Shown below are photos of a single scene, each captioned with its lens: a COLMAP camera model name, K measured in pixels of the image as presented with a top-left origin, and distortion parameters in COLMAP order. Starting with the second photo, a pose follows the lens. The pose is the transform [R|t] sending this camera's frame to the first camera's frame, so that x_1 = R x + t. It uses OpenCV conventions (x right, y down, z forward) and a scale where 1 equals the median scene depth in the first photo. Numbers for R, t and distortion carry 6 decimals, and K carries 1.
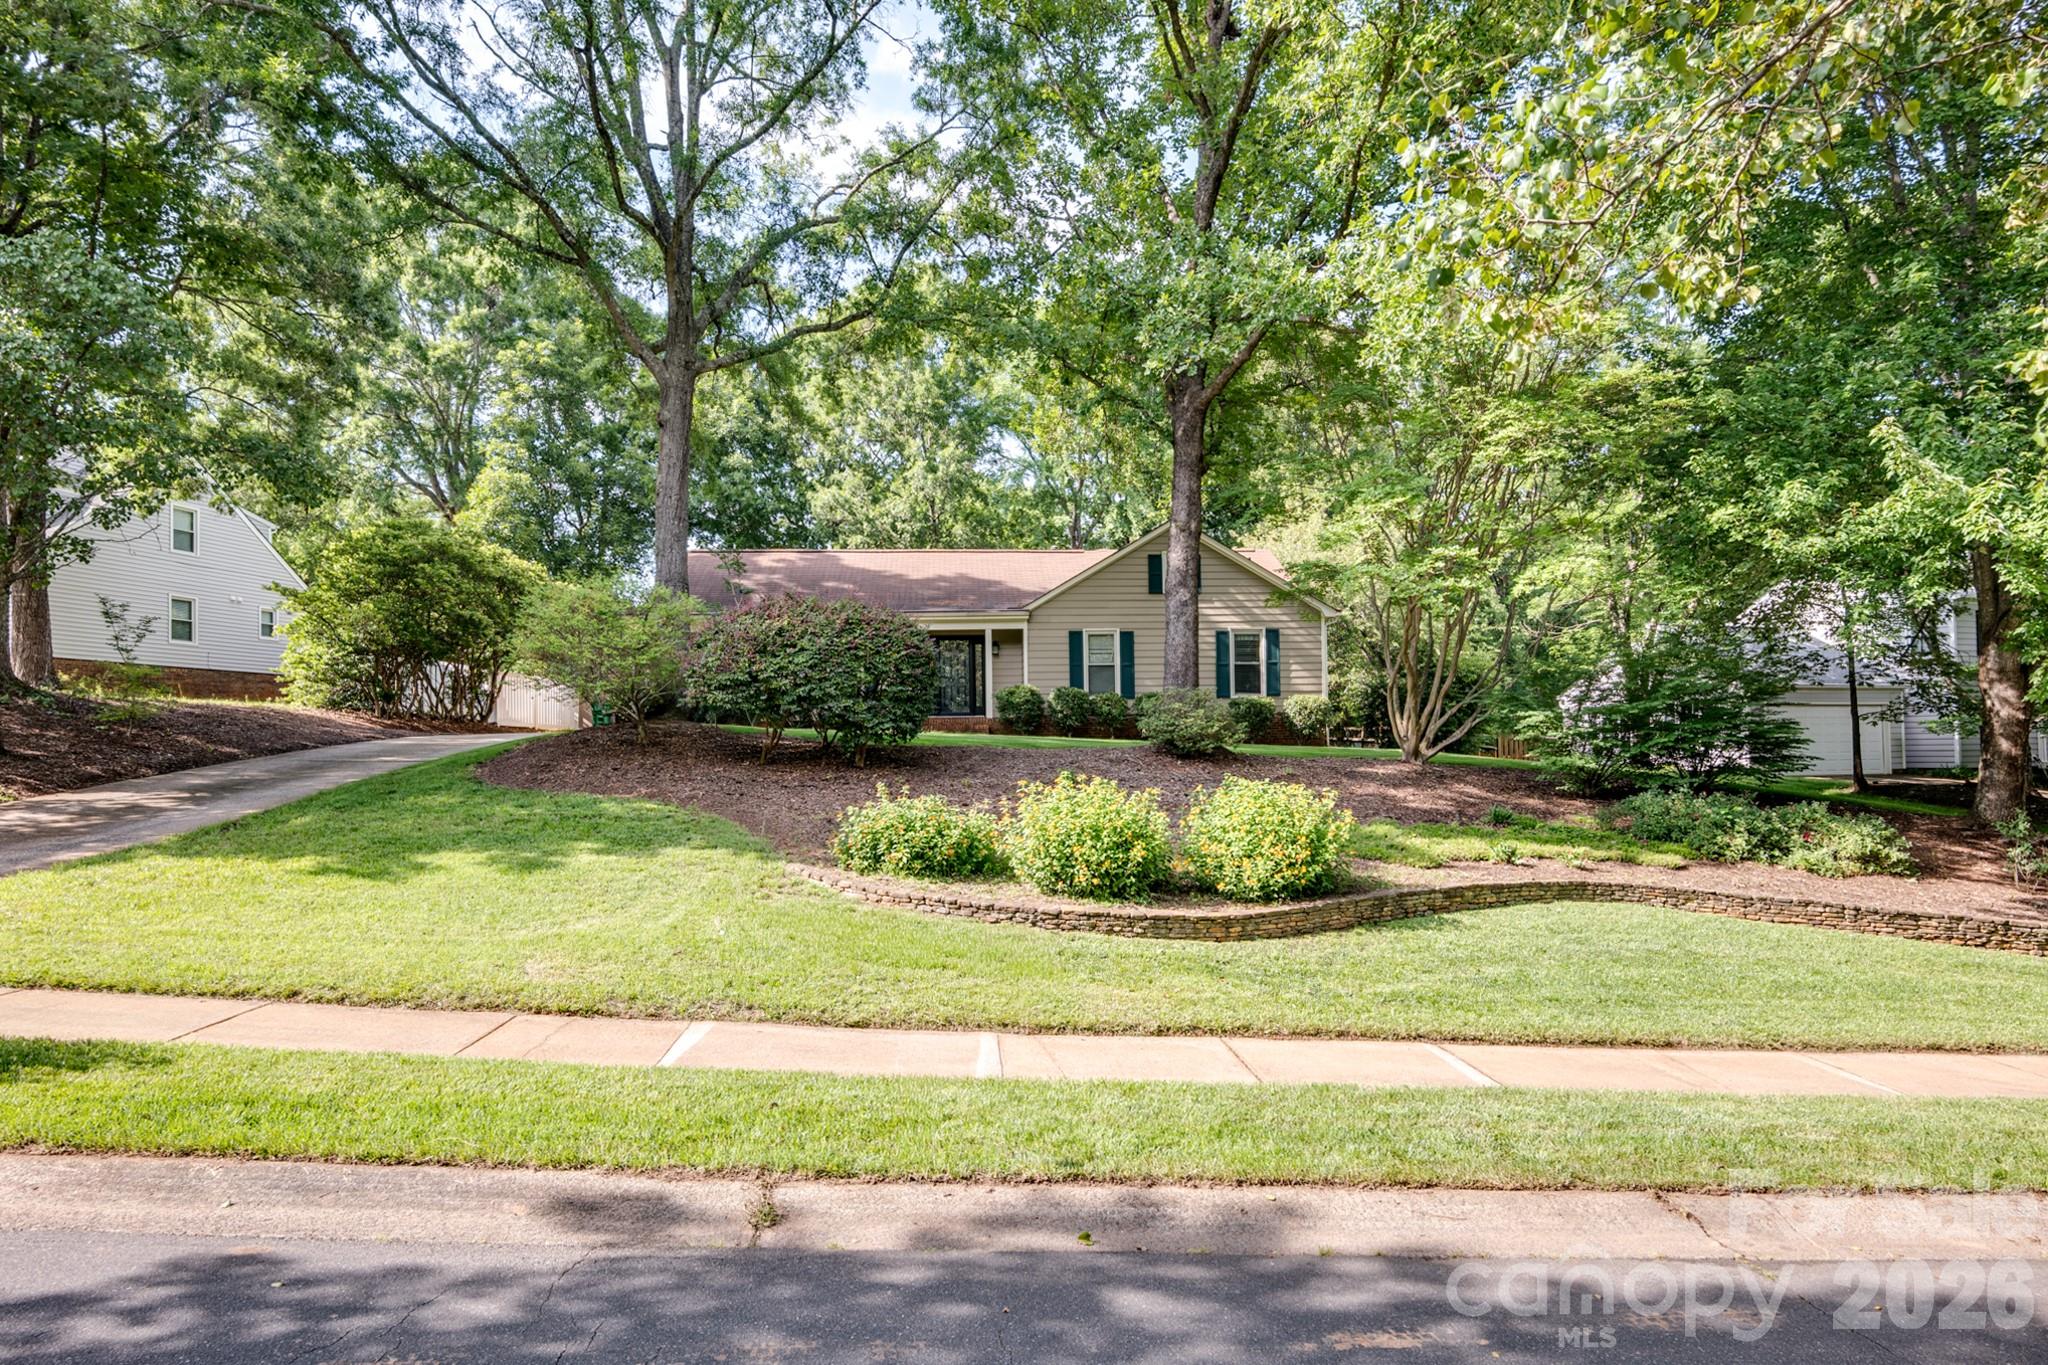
lens RADIAL K [[986.8, 0, 1016.4], [0, 986.8, 688.6], [0, 0, 1]] dist [-0.002499, -0.000128]
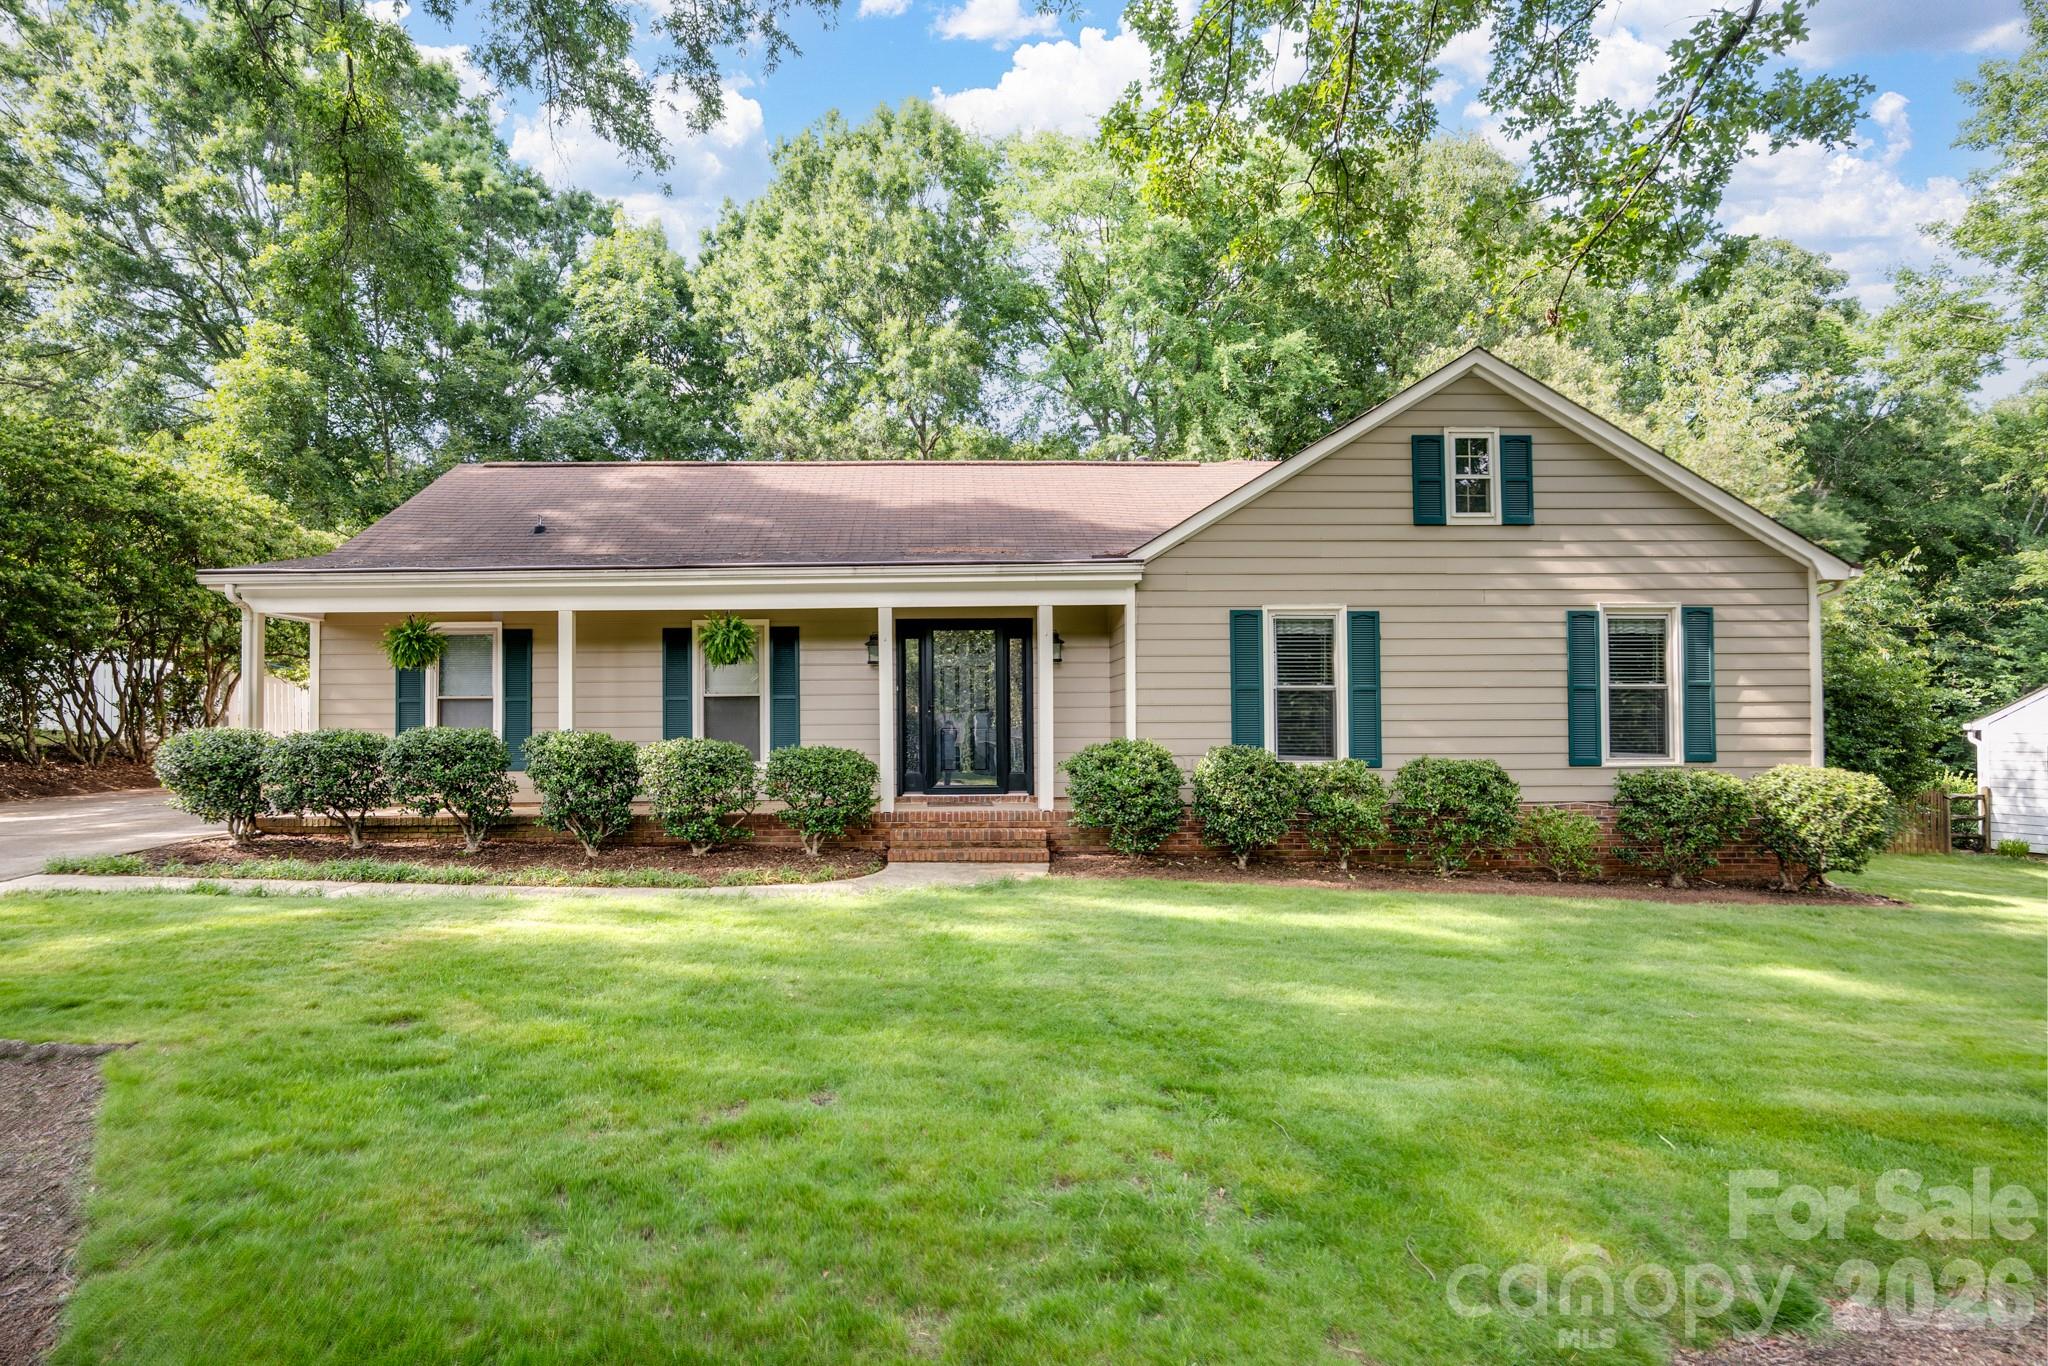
lens RADIAL K [[986.8, 0, 1016.4], [0, 986.8, 689.1], [0, 0, 1]] dist [-0.002499, -0.000128]
pose [[0.999969, 0.002719, 0.007346, -0.043676], [-0.002860, 0.999810, 0.019307, -0.031885], [-0.007292, -0.019328, 0.999787, 0.566541]]
